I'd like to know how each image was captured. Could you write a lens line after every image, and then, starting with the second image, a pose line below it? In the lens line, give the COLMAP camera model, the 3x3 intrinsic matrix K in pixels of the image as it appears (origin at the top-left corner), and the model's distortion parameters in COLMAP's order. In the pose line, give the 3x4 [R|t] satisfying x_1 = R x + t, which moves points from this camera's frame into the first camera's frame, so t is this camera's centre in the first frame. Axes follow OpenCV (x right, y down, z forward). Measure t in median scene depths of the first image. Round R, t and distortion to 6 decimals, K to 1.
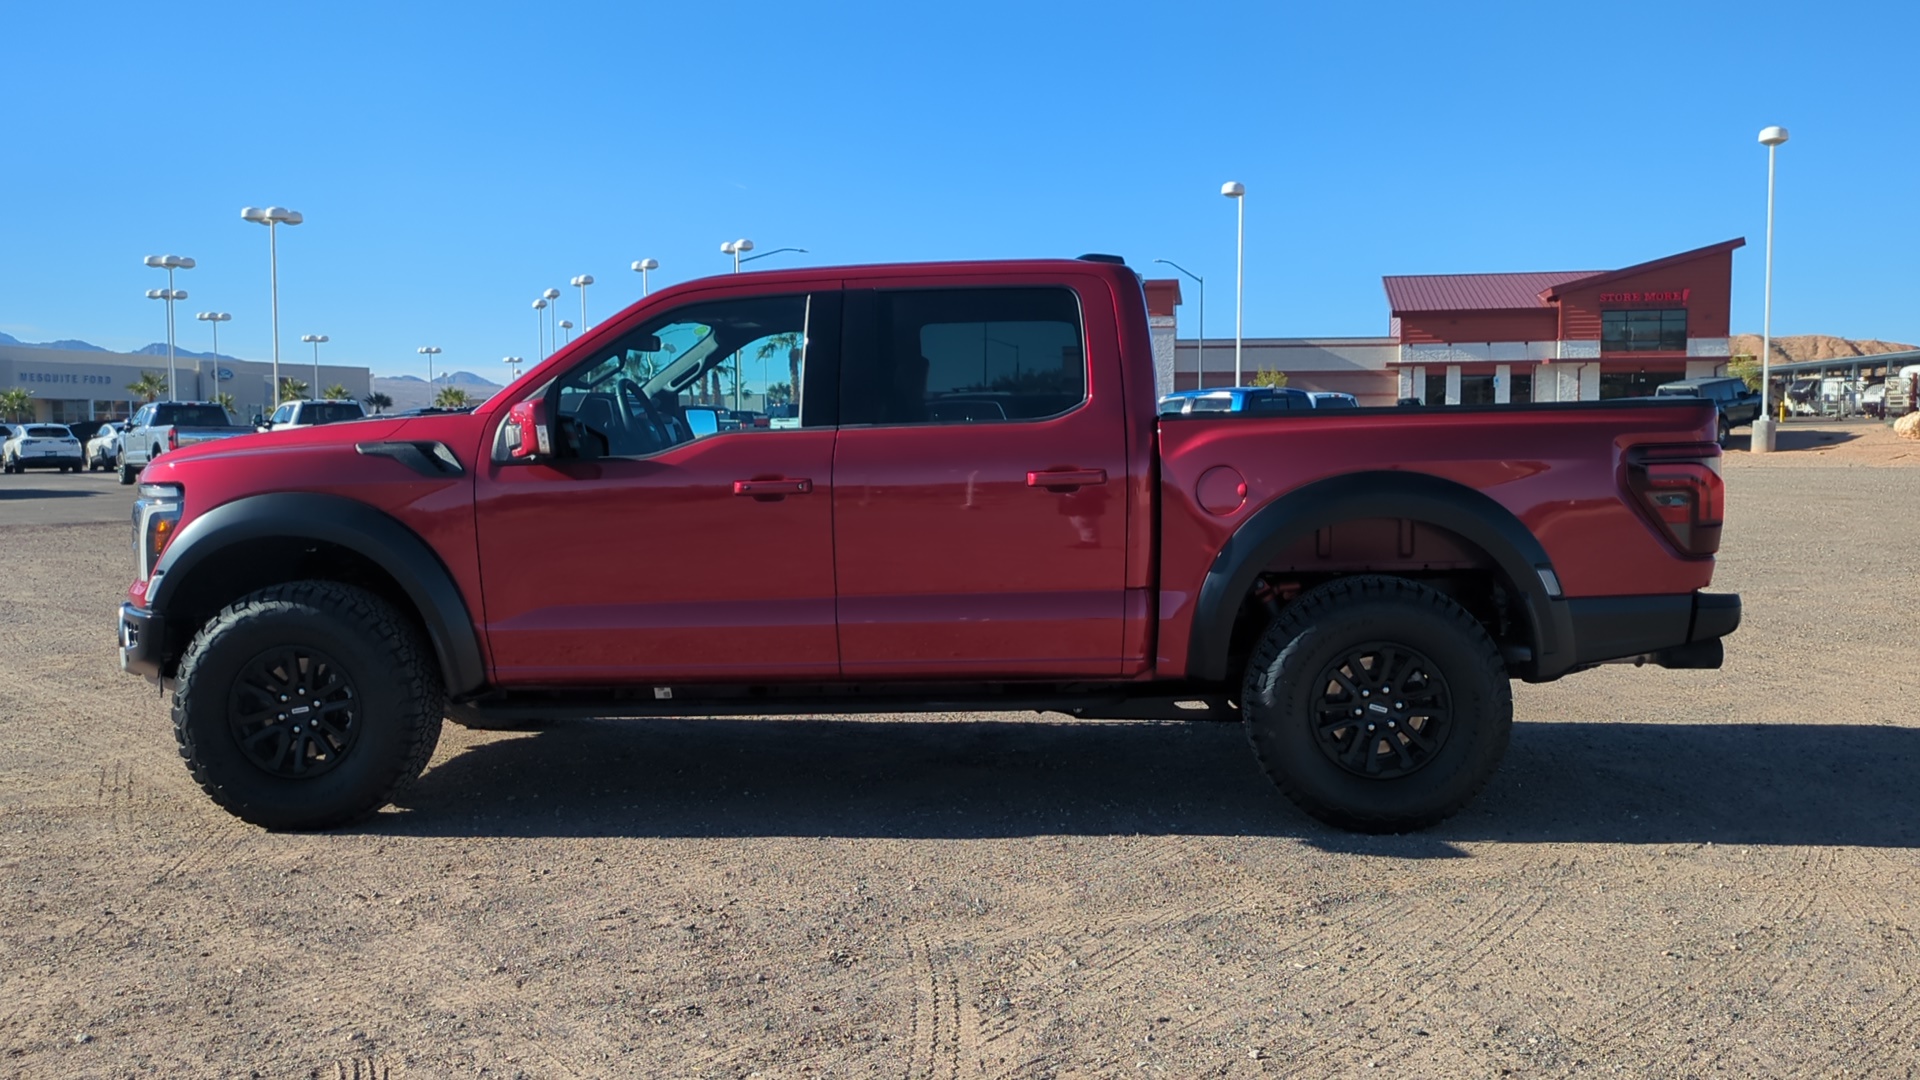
lens RADIAL K [[1665.0, 0, 974.9], [0, 1665.0, 540.8], [0, 0, 1]] dist [0.040838, -0.006306]
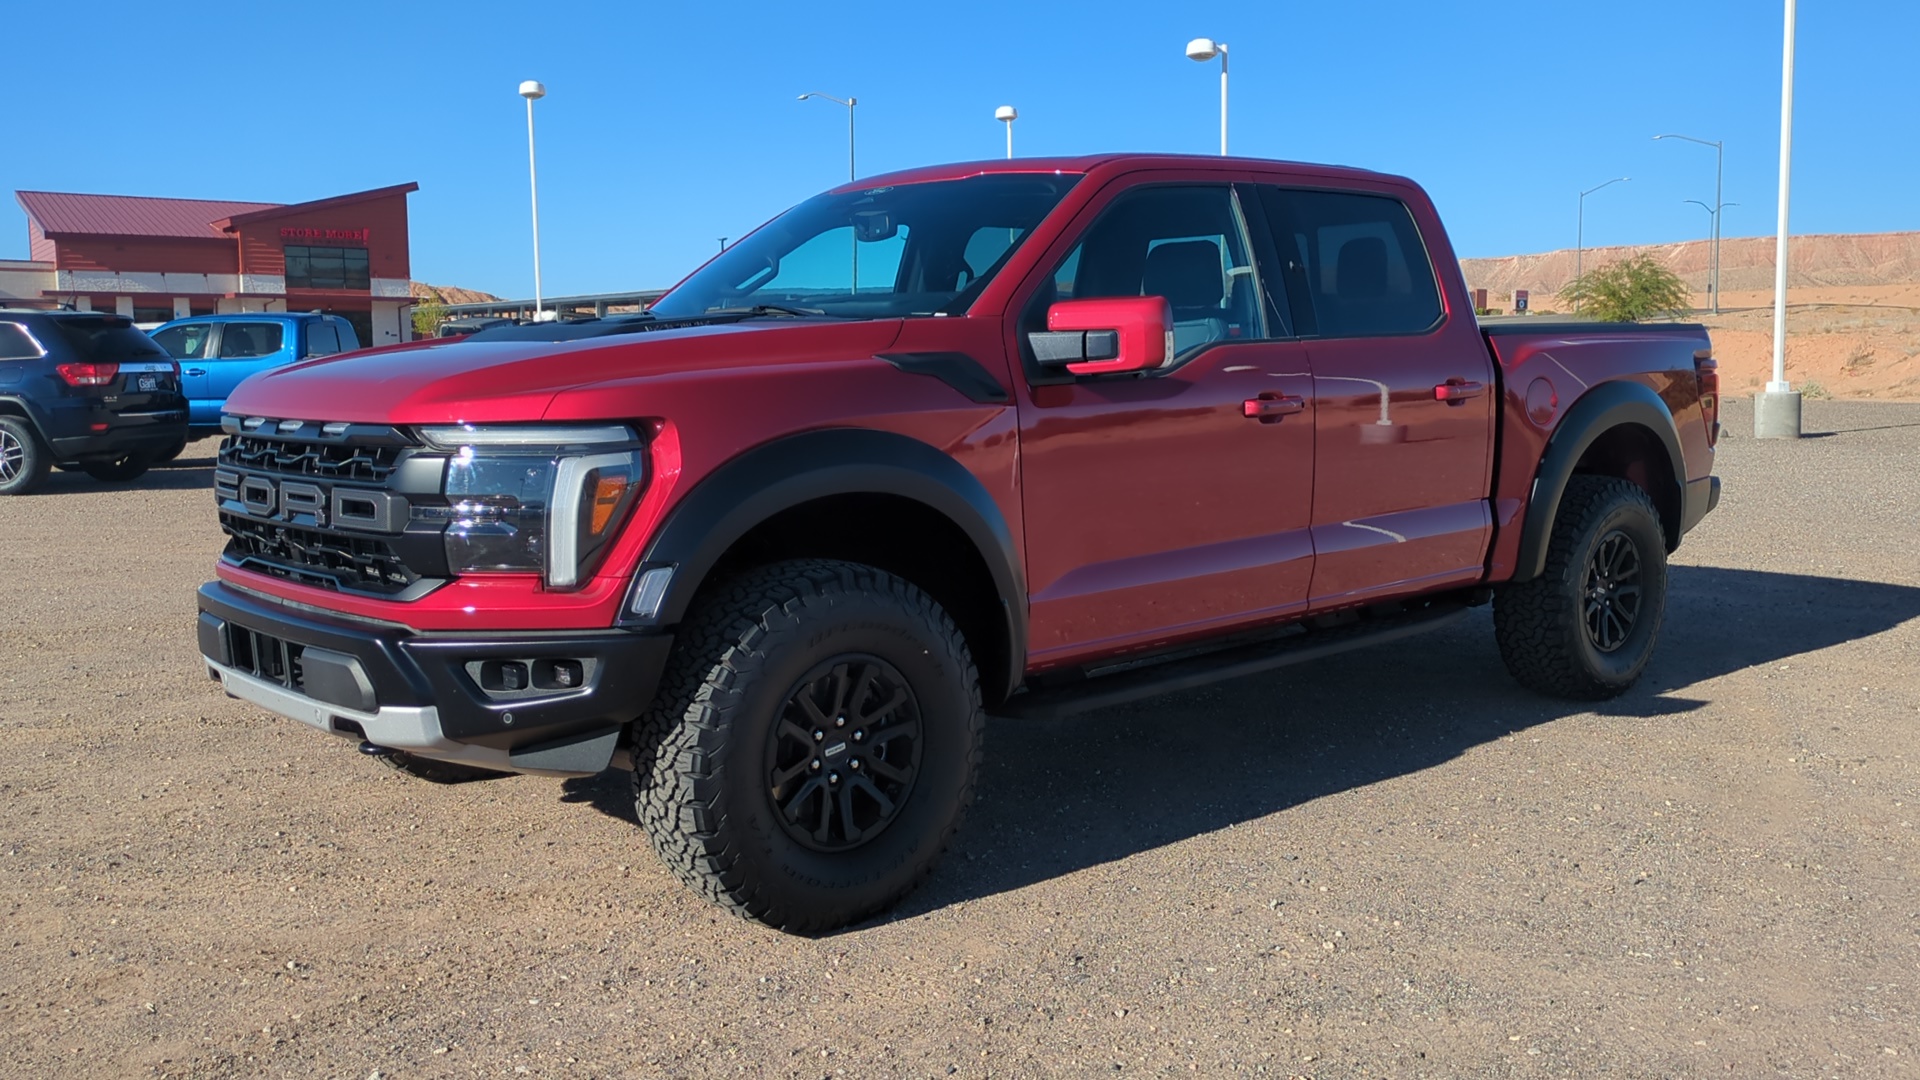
lens RADIAL K [[1670.2, 0, 984.1], [0, 1670.2, 542.3], [0, 0, 1]] dist [0.010316, -0.004611]
pose [[0.686318, -0.073799, 0.723547, -0.102381], [0.047358, 0.997262, 0.056795, -0.002182], [-0.725758, -0.004714, 0.687934, 0.059806]]
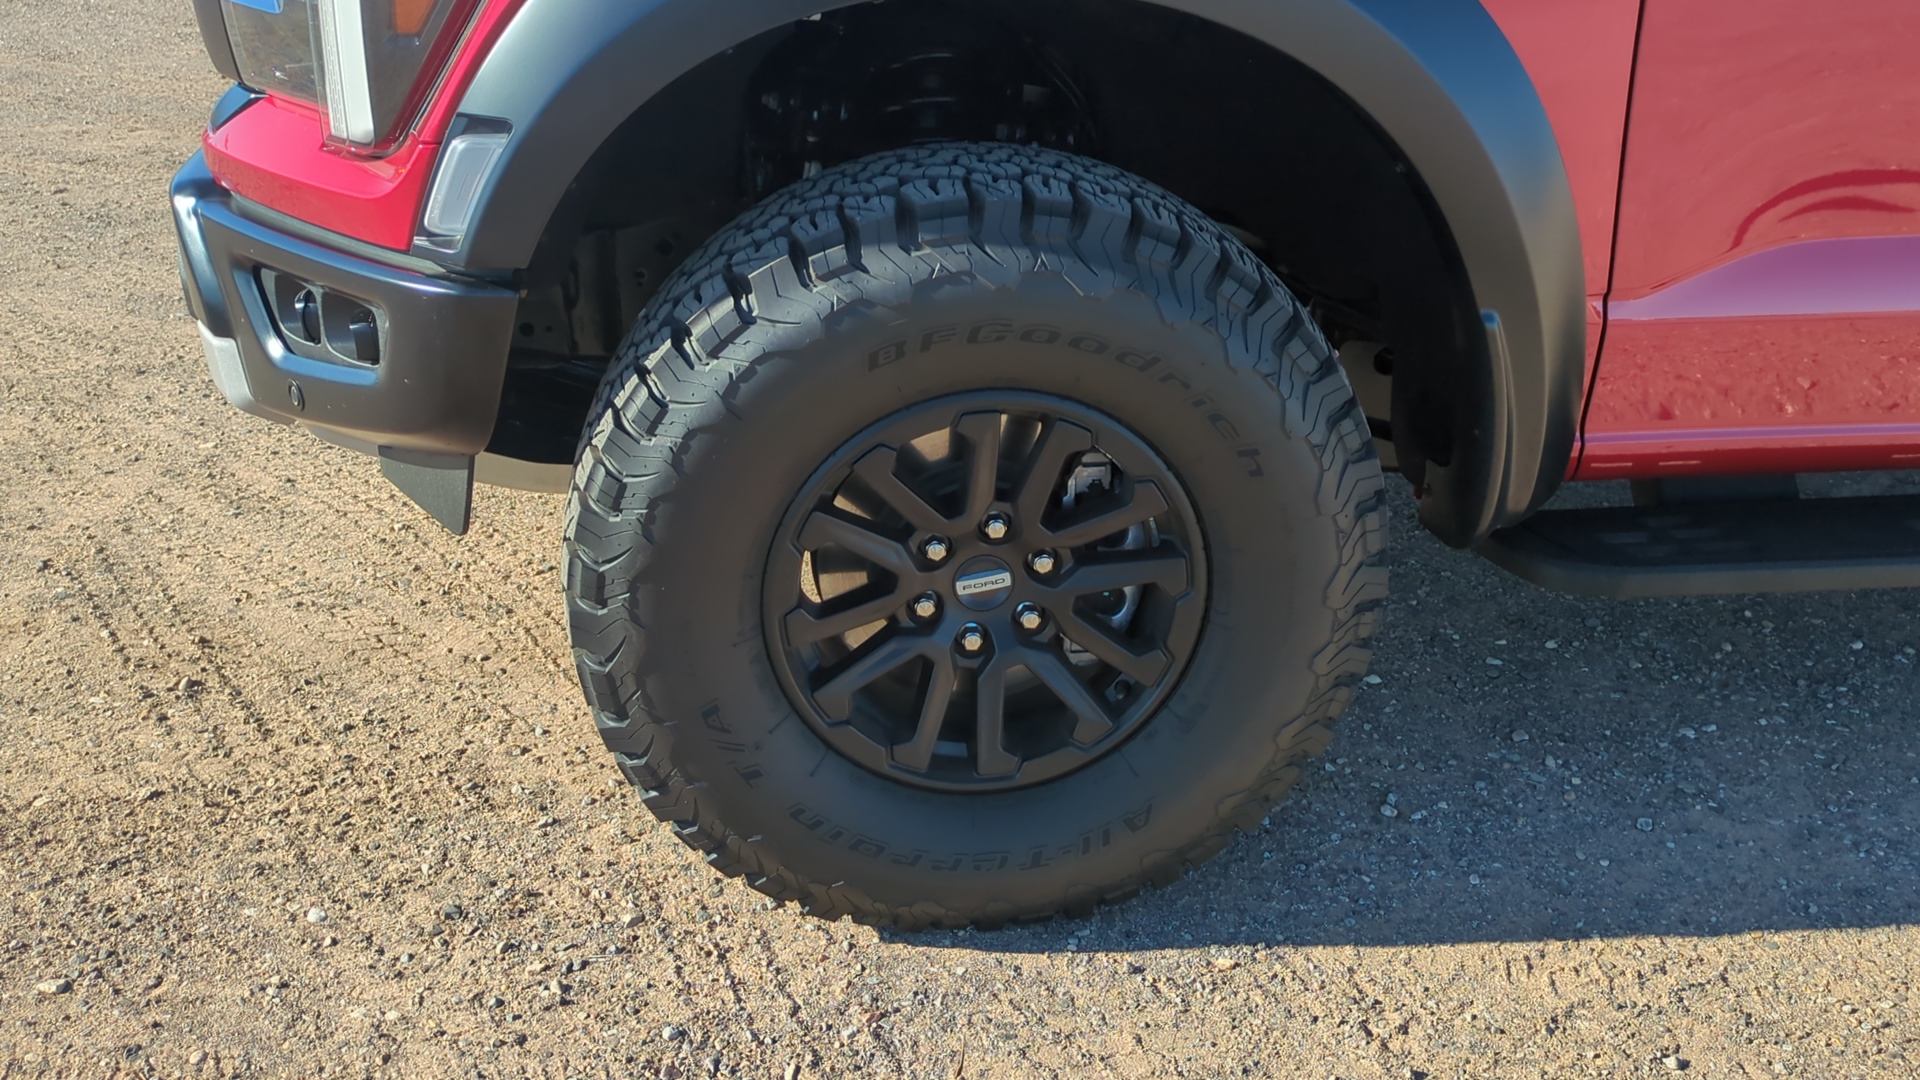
lens RADIAL K [[1665.0, 0, 974.9], [0, 1665.0, 540.8], [0, 0, 1]] dist [0.040838, -0.006306]
pose [[0.979764, -0.046726, 0.194628, -0.056206], [-0.024608, 0.936873, 0.348802, -0.001562], [-0.198640, -0.346533, 0.916765, 0.087813]]
